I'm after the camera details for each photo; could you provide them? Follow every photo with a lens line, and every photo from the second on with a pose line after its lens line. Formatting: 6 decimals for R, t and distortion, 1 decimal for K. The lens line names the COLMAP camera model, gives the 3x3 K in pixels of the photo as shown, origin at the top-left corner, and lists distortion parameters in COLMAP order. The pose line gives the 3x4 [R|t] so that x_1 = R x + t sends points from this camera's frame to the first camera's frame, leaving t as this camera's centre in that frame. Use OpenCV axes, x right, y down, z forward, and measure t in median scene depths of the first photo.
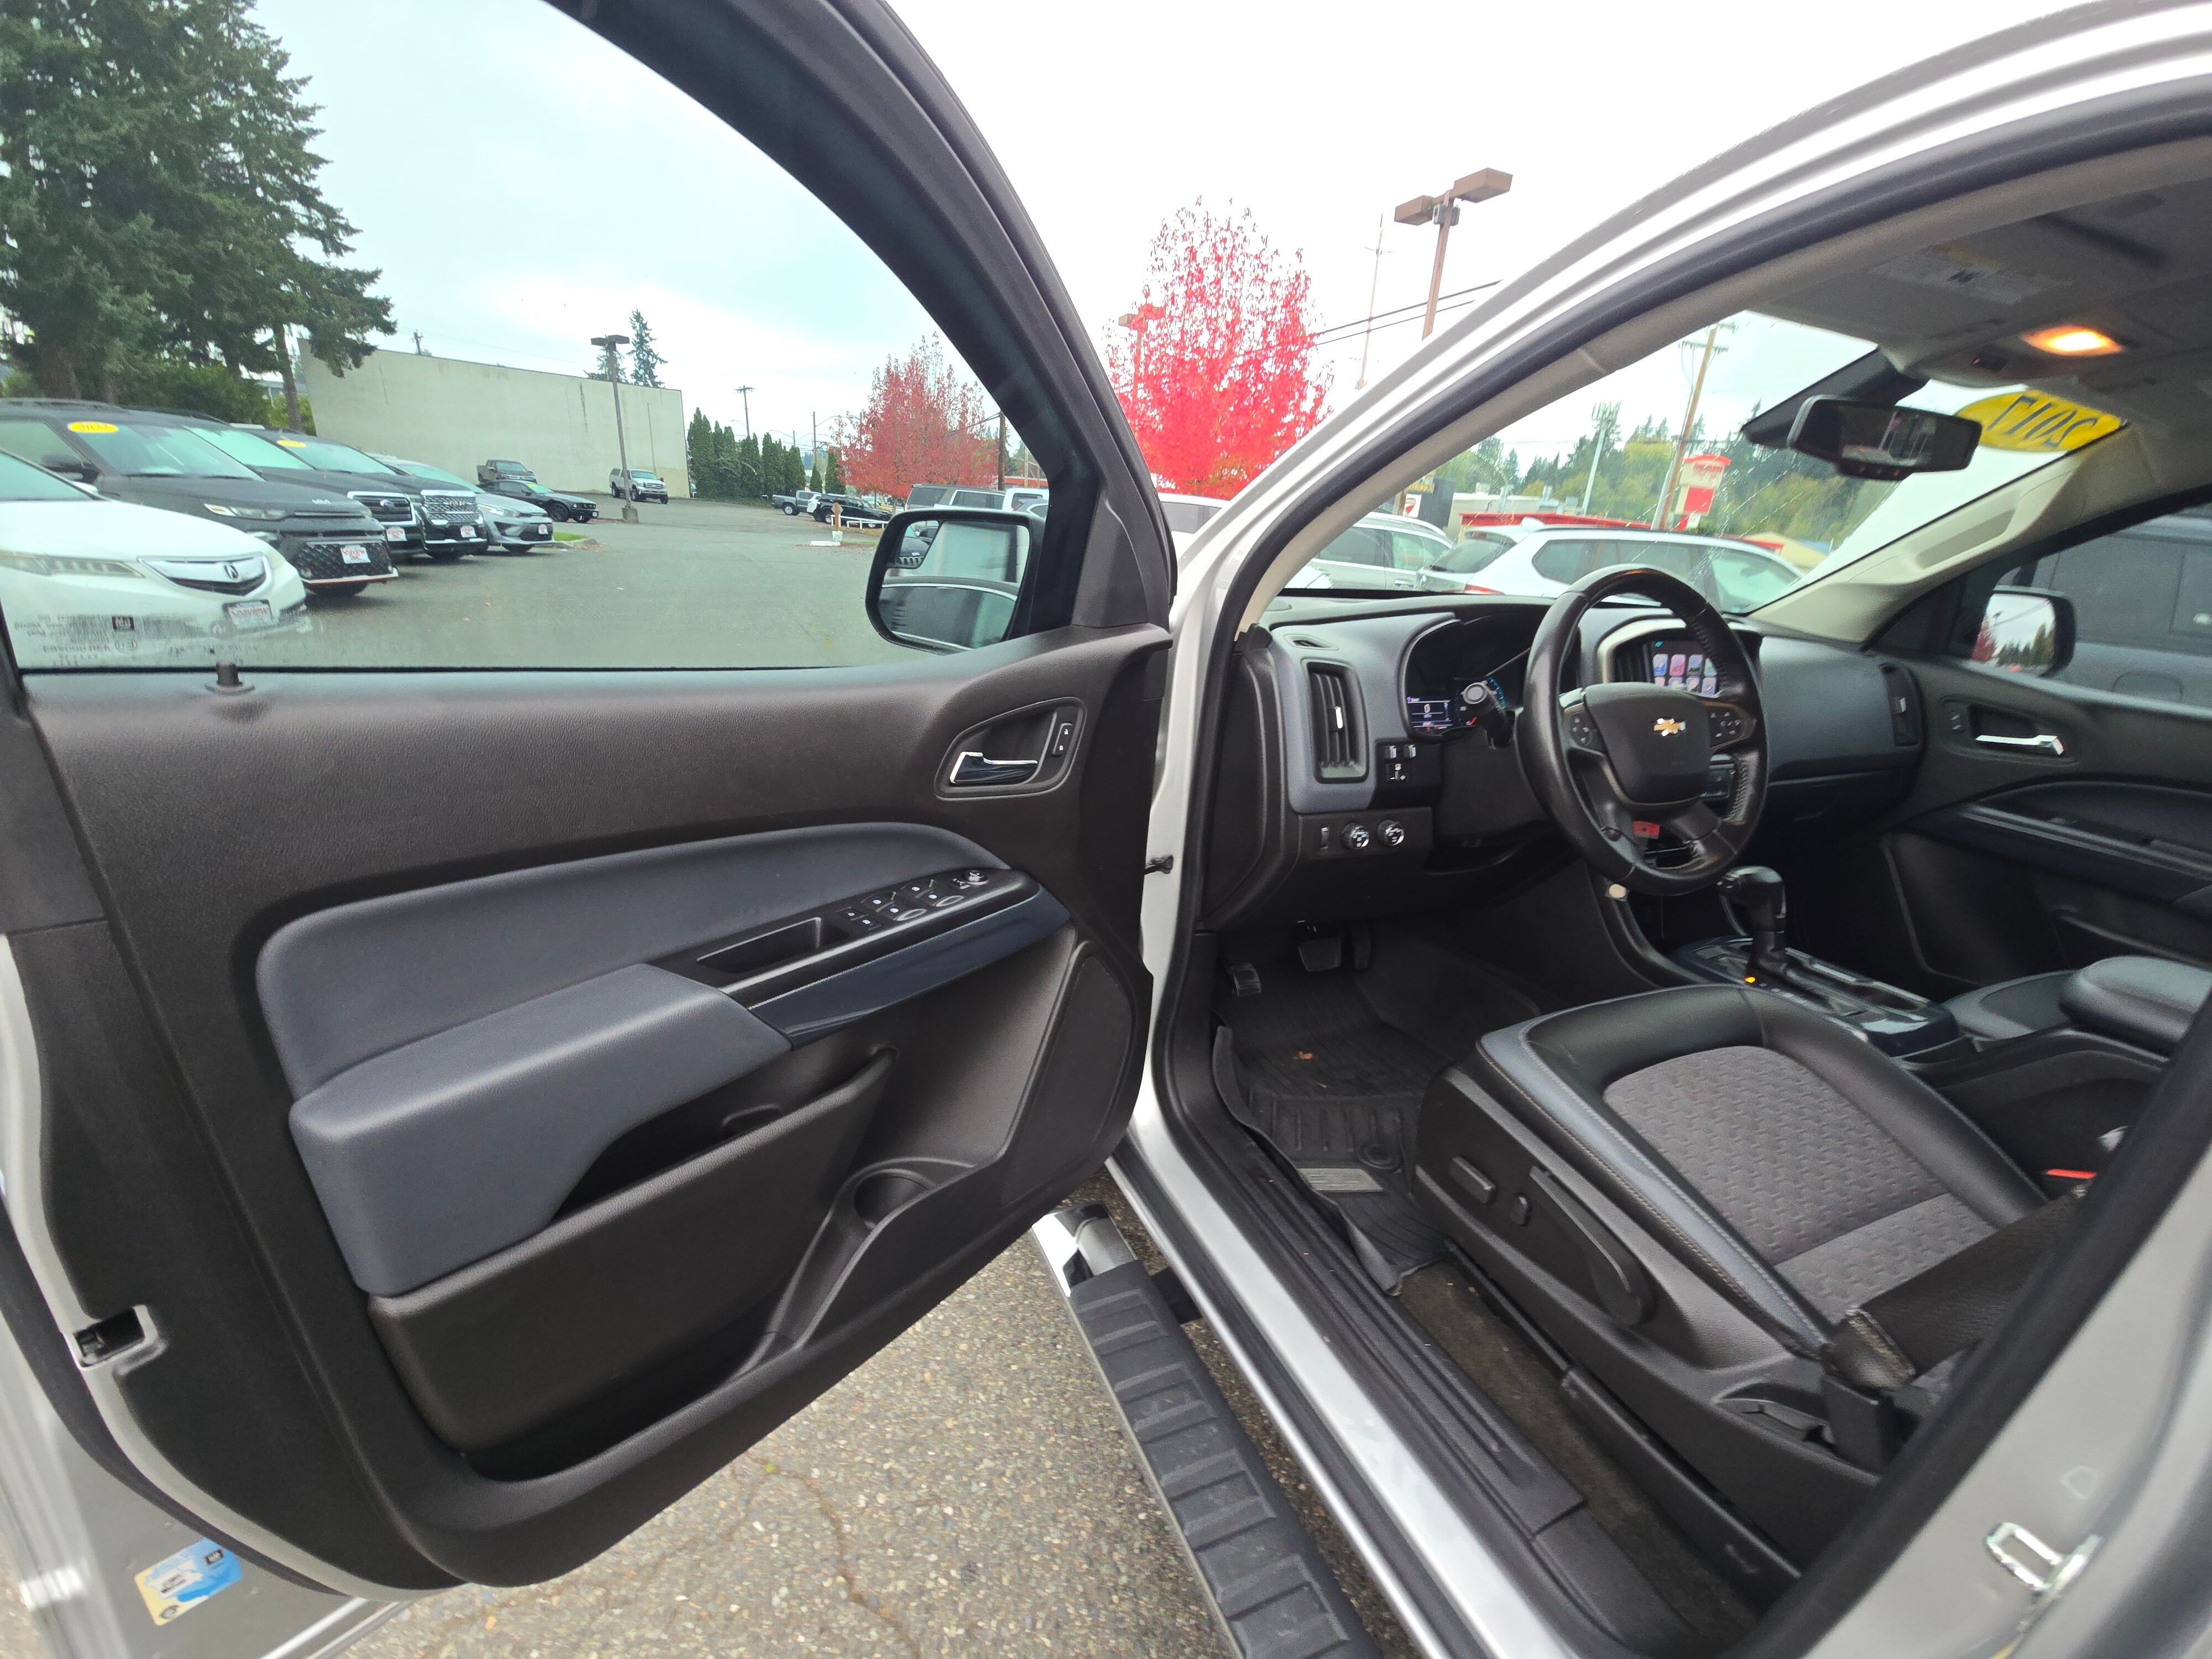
lens RADIAL K [[897.0, 0, 1102.4], [0, 897.0, 825.8], [0, 0, 1]] dist [0.012375, -0.010036]
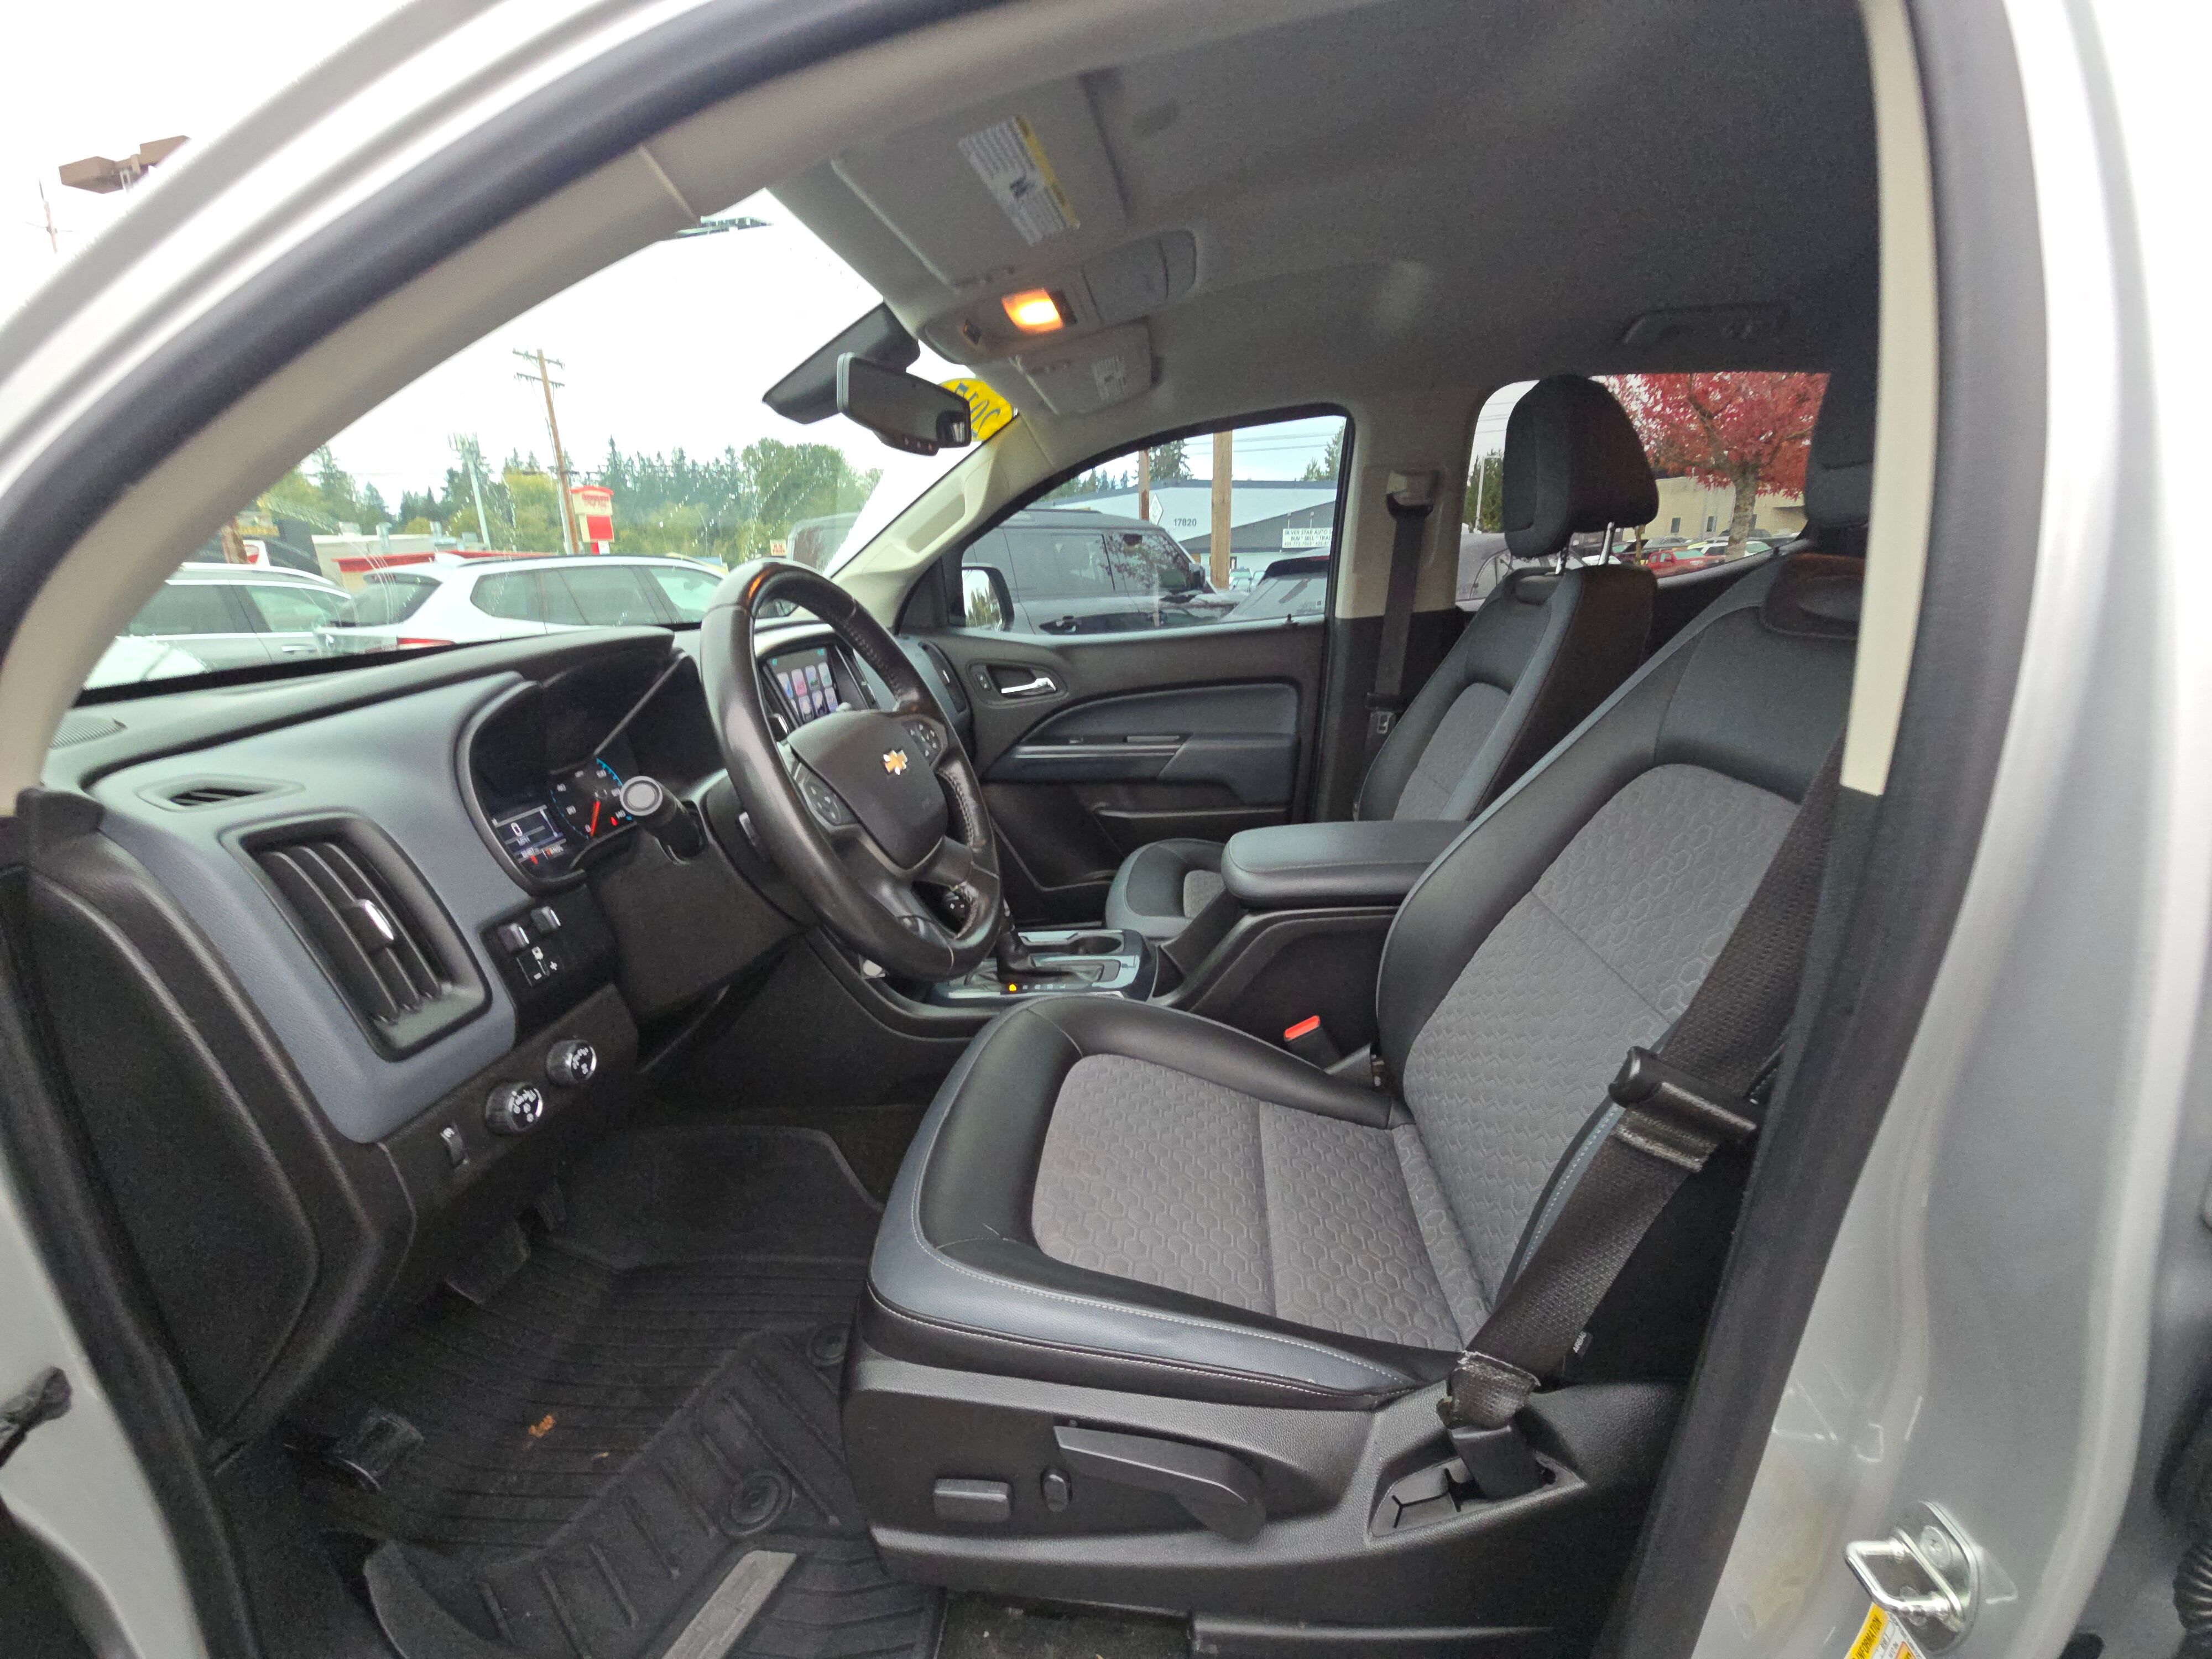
lens RADIAL K [[897.0, 0, 1116.3], [0, 897.0, 820.2], [0, 0, 1]] dist [0.012375, -0.010036]
pose [[0.489303, -0.319167, 0.811613, 0.072605], [0.347969, 0.924789, 0.153890, -0.095171], [-0.799687, 0.207117, 0.563563, 0.354073]]
